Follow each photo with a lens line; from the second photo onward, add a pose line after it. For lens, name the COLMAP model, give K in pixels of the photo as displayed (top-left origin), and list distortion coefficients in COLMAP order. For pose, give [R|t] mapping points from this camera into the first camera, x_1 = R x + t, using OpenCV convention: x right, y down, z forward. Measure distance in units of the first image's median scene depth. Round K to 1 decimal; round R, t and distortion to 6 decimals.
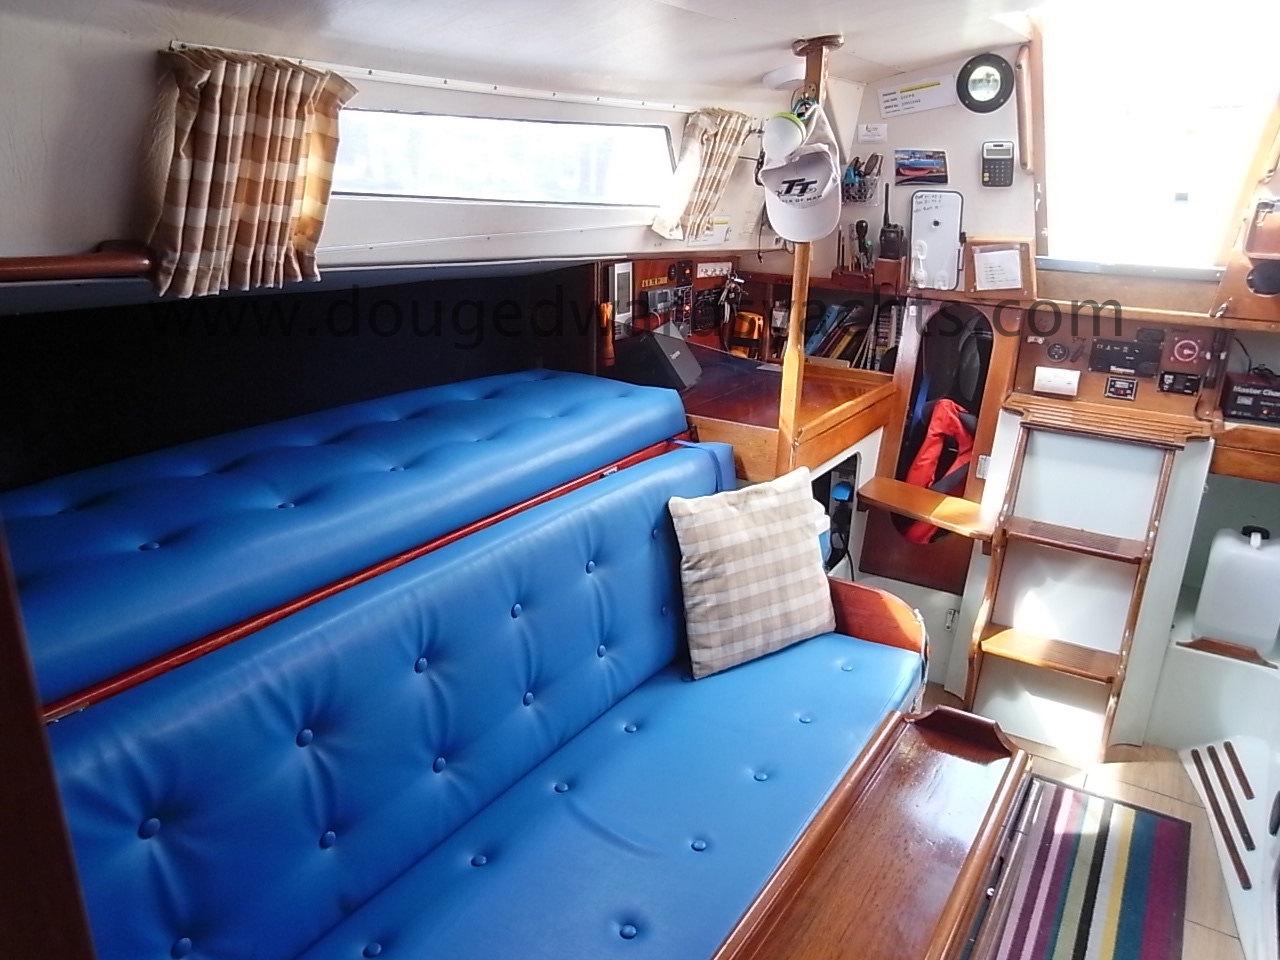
lens RADIAL K [[901.5, 0, 633.2], [0, 901.5, 479.9], [0, 0, 1]] dist [-0.069494, 0.054544]
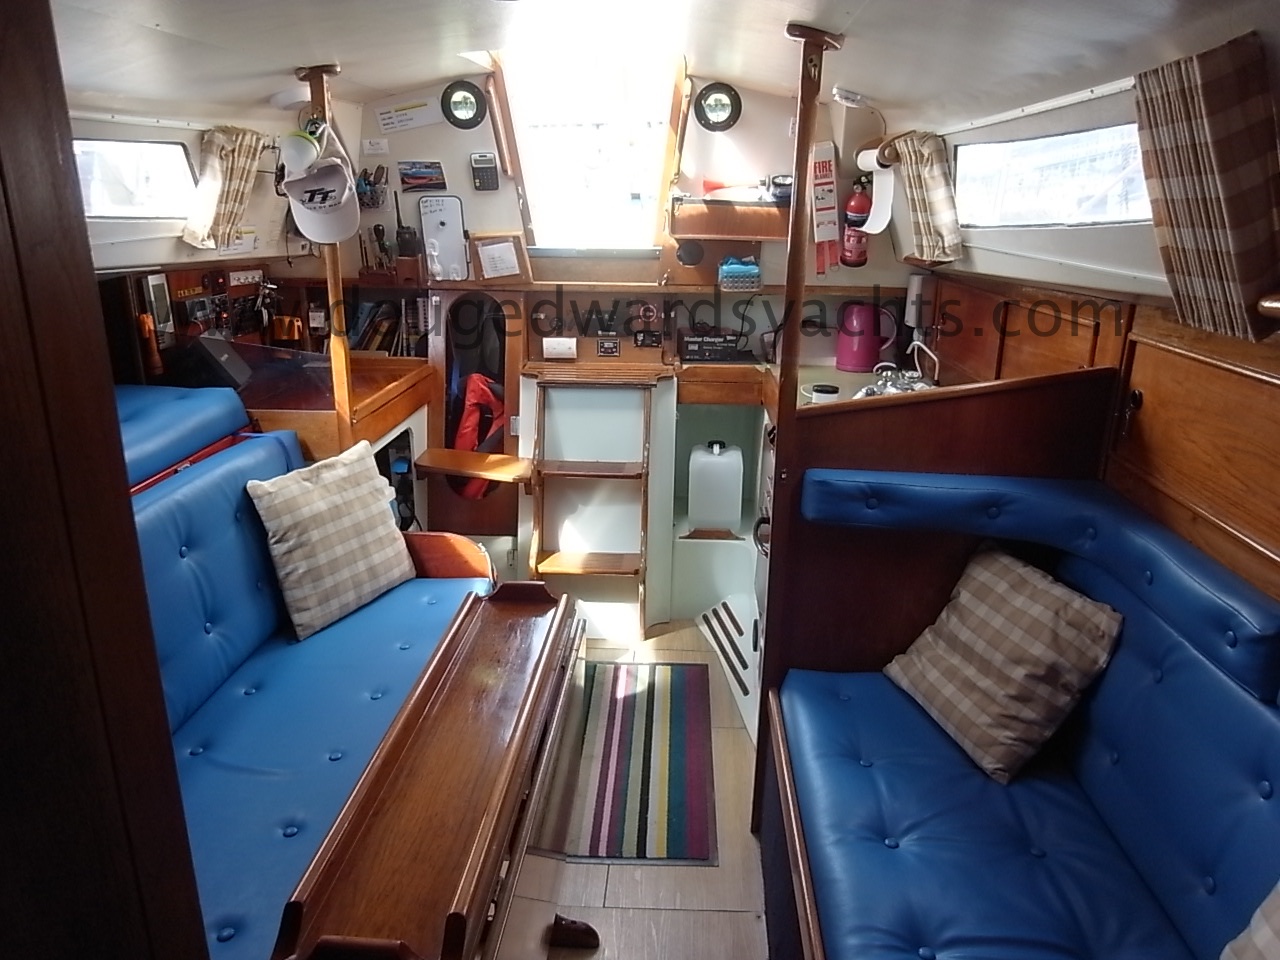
lens RADIAL K [[901.5, 0, 628.5], [0, 901.5, 482.3], [0, 0, 1]] dist [-0.069494, 0.054544]
pose [[0.872948, -0.162700, 0.459880, -0.044746], [0.166606, 0.985491, 0.032402, 0.052883], [-0.458479, 0.048334, 0.887390, -0.146843]]
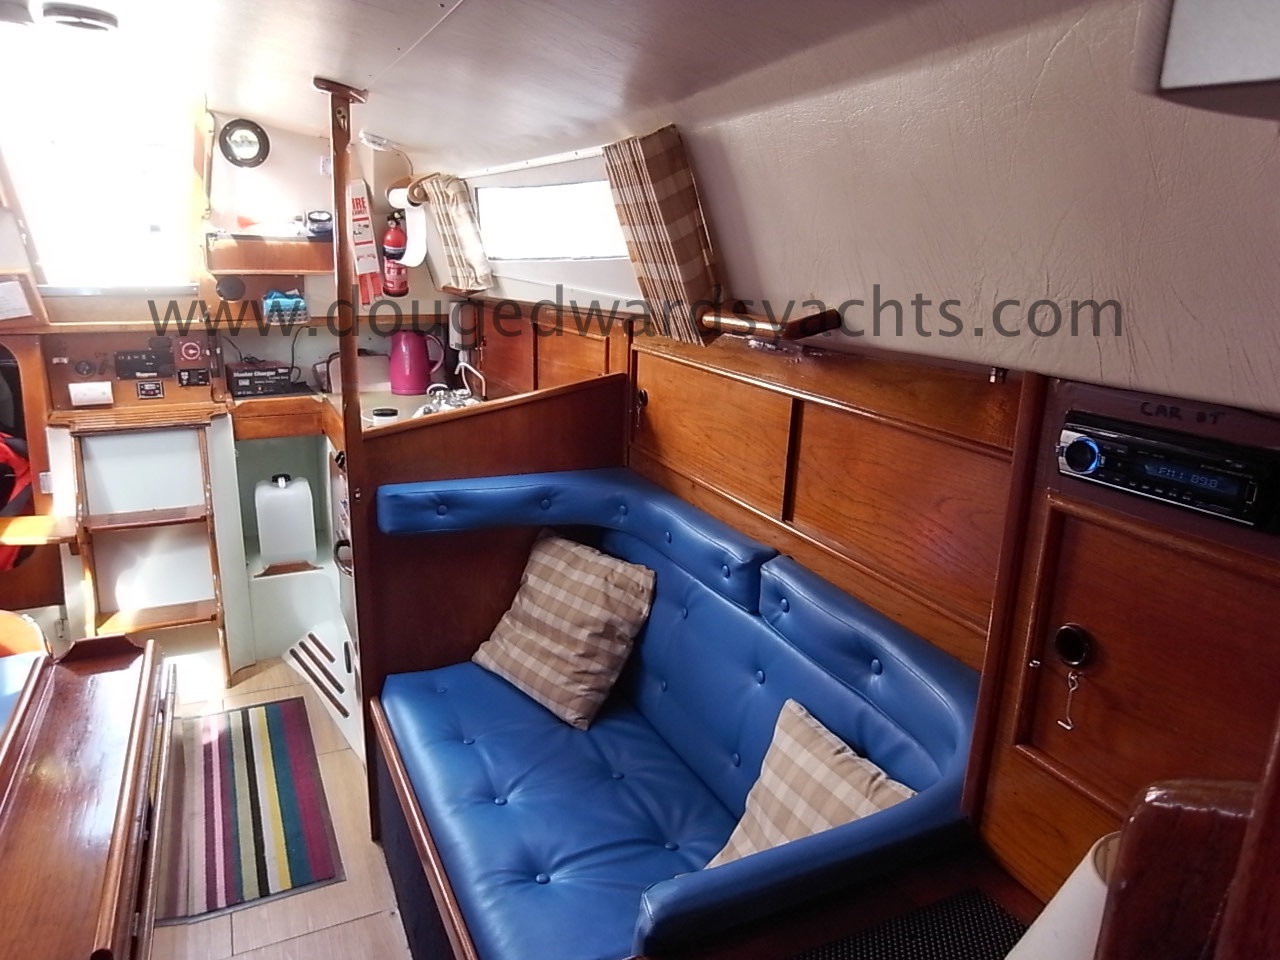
lens RADIAL K [[901.5, 0, 631.0], [0, 901.5, 480.4], [0, 0, 1]] dist [-0.069494, 0.054544]
pose [[0.536421, -0.235353, 0.810470, -0.104806], [0.259605, 0.959781, 0.106888, 0.059718], [-0.803030, 0.153065, 0.575946, -0.203220]]
